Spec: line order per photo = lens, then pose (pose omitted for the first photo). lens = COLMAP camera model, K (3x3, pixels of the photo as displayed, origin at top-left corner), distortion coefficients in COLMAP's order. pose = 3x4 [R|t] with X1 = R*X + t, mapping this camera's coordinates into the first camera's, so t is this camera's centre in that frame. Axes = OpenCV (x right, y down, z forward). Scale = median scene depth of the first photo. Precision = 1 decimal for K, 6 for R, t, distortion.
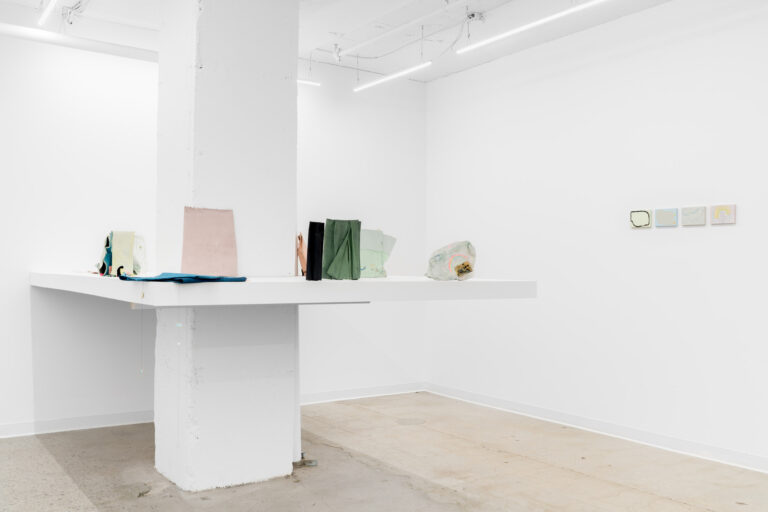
lens RADIAL K [[732.7, 0, 378.2], [0, 732.7, 250.1], [0, 0, 1]] dist [-0.010557, 0.000000]
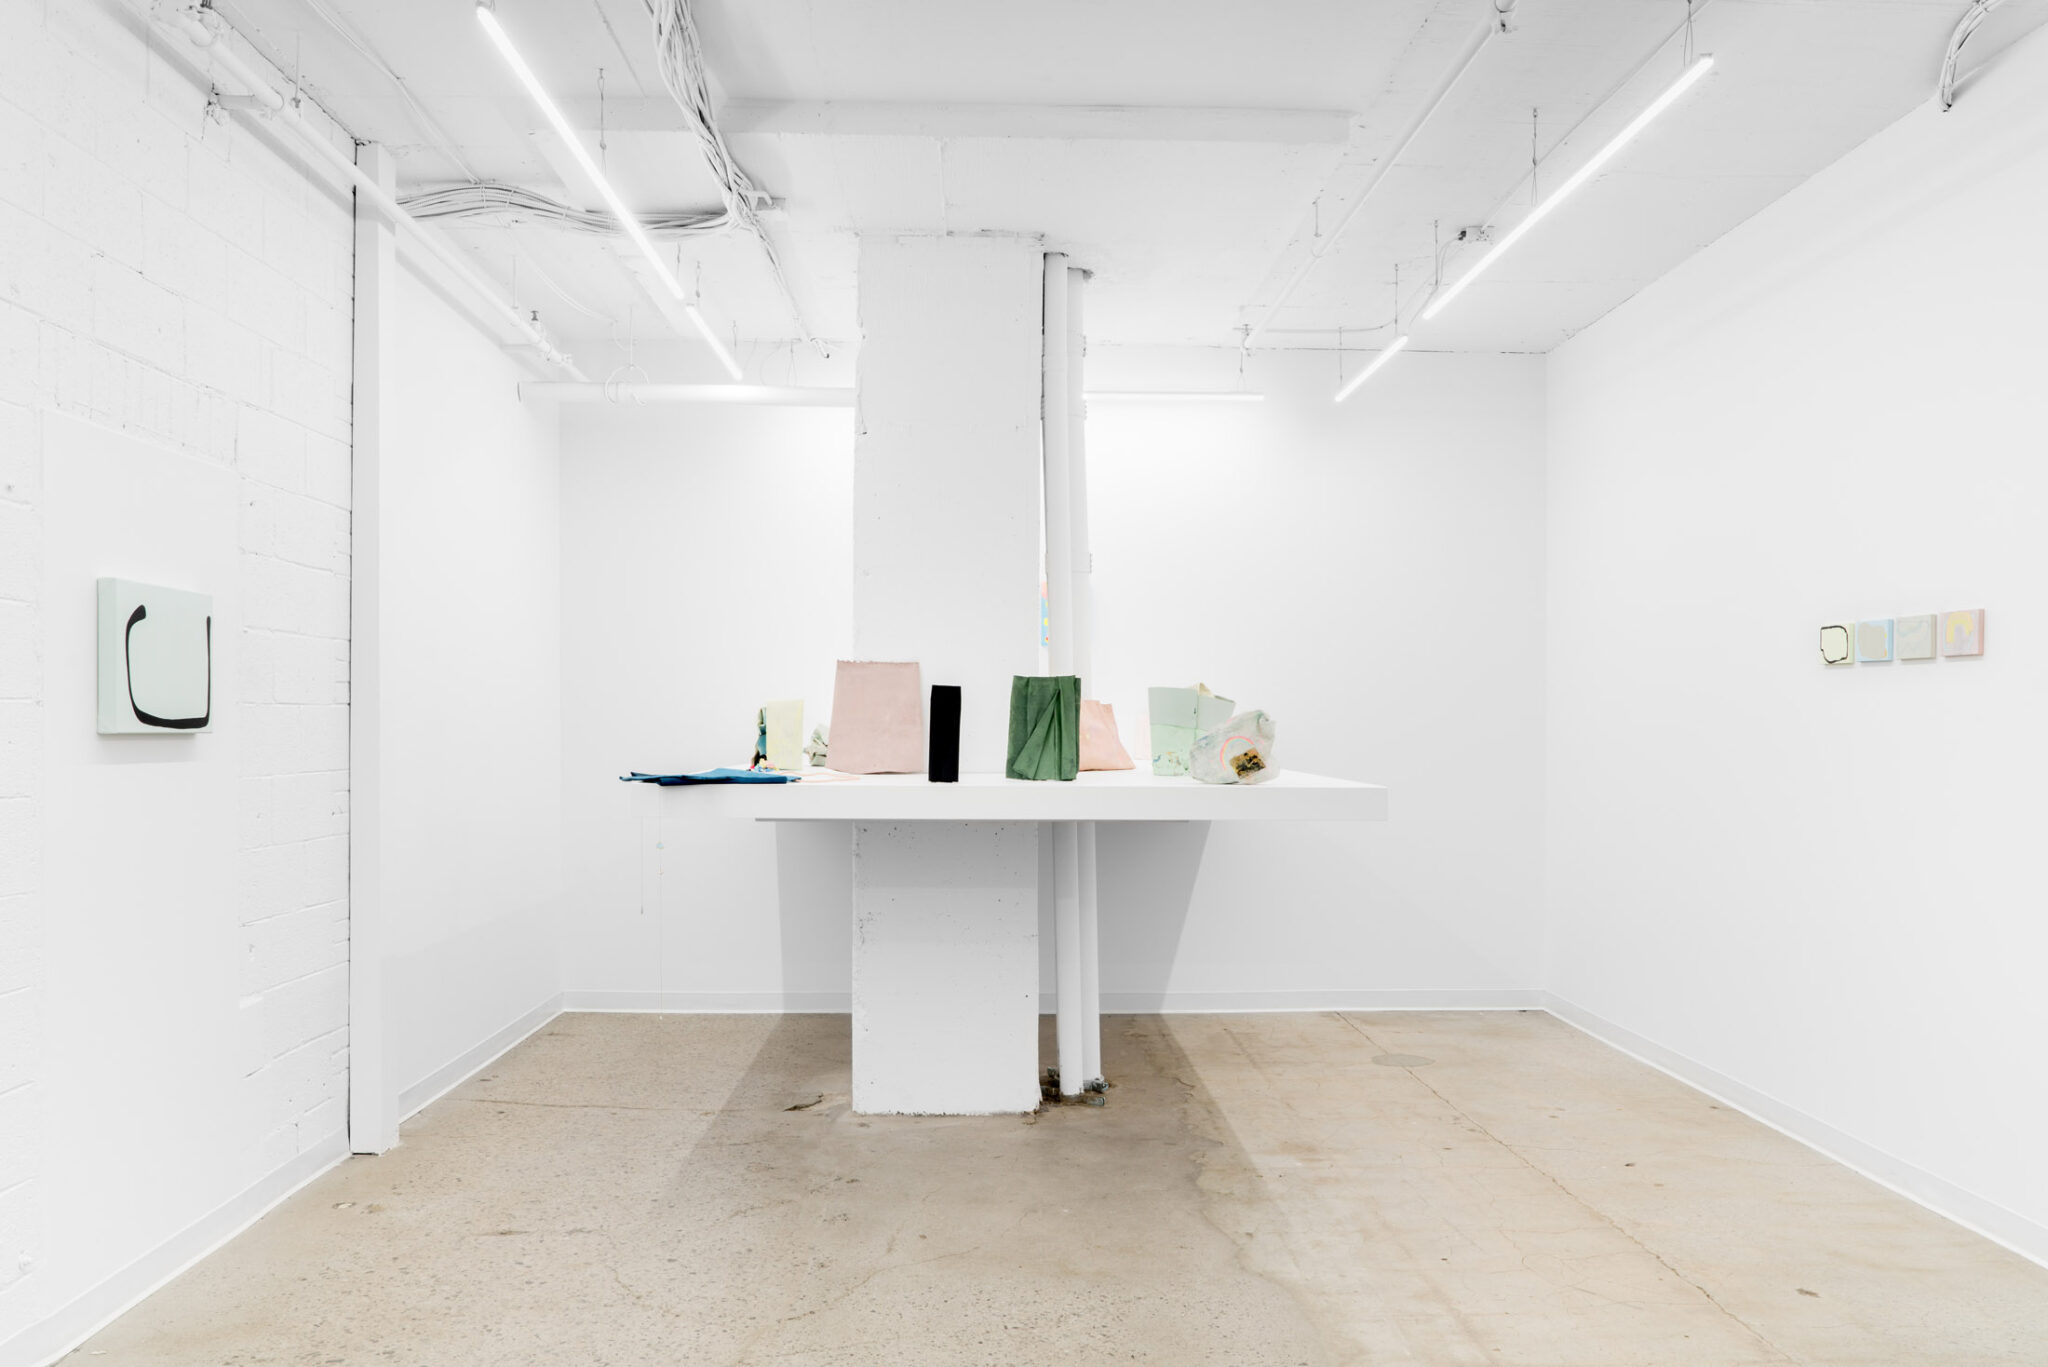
lens RADIAL K [[1562.8, 0, 1002.6], [0, 1562.8, 753.1], [0, 0, 1]] dist [-0.020712, 0.006968]
pose [[0.841125, 0.003771, -0.540827, 0.563382], [0.014834, 0.999439, 0.030040, -0.017543], [0.540637, -0.033290, 0.840597, -0.050936]]
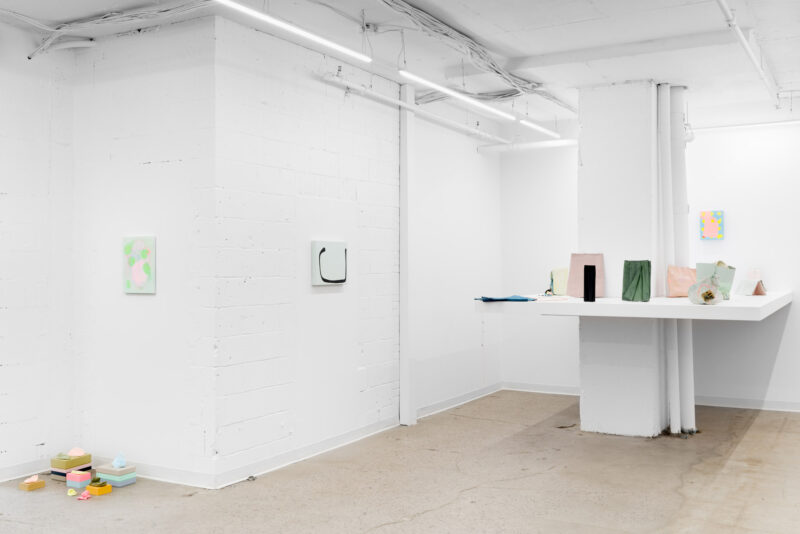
lens RADIAL K [[812.5, 0, 393.8], [0, 812.5, 260.6], [0, 0, 1]] dist [0.005091, 0.000000]
pose [[0.448758, -0.016058, -0.893509, 1.136877], [0.027019, 0.999625, -0.004395, -0.045141], [0.893245, -0.022170, 0.449024, -0.158174]]
